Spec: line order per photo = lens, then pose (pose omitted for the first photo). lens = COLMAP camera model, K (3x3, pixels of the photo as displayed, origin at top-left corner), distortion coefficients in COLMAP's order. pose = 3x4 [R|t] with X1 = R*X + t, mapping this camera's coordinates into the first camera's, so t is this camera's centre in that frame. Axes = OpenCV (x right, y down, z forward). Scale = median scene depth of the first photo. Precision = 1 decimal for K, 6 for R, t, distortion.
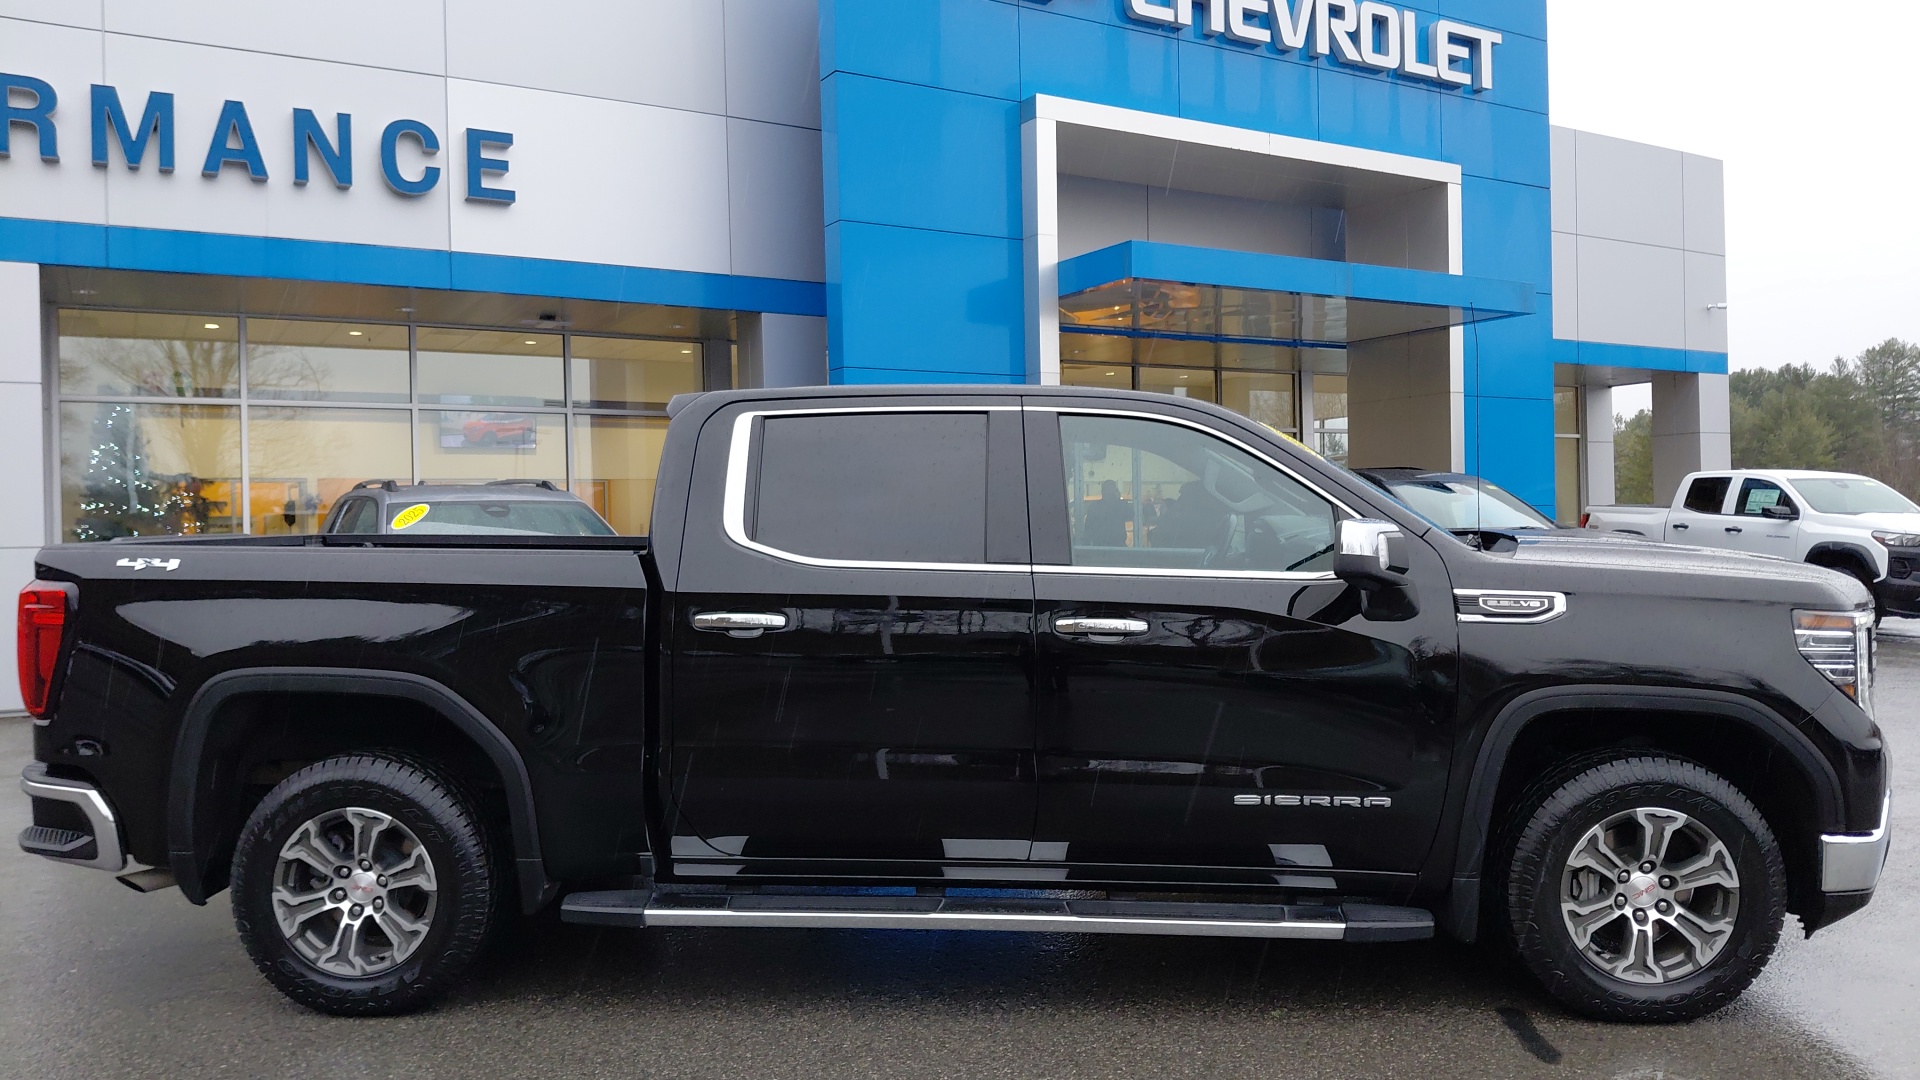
lens RADIAL K [[1490.3, 0, 968.1], [0, 1490.3, 533.8], [0, 0, 1]] dist [0.062809, -0.137236]
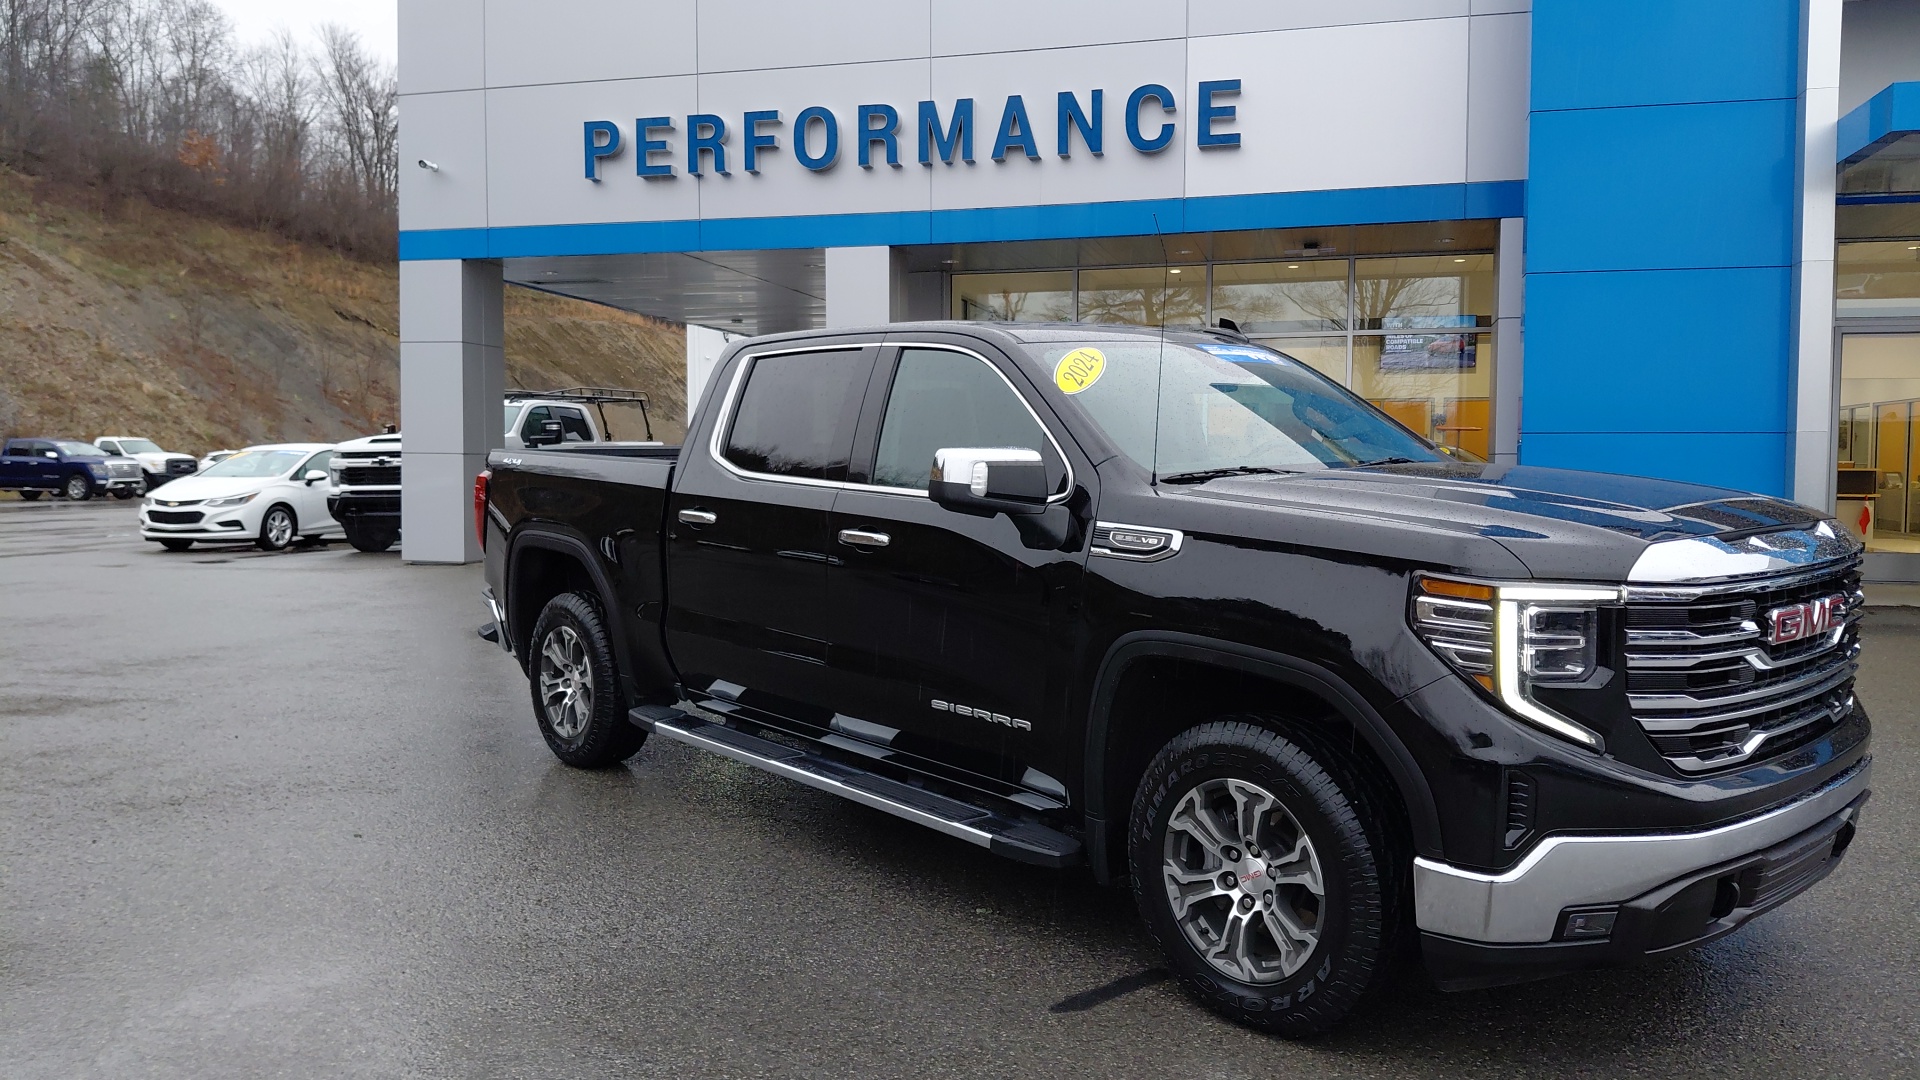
lens RADIAL K [[1491.7, 0, 960.0], [0, 1491.7, 540.0], [0, 0, 1]] dist [0.141492, -0.252665]
pose [[0.664900, 0.062721, -0.744295, 0.450093], [-0.018866, 0.997561, 0.067209, -0.006347], [0.746694, -0.030645, 0.664461, 0.134507]]
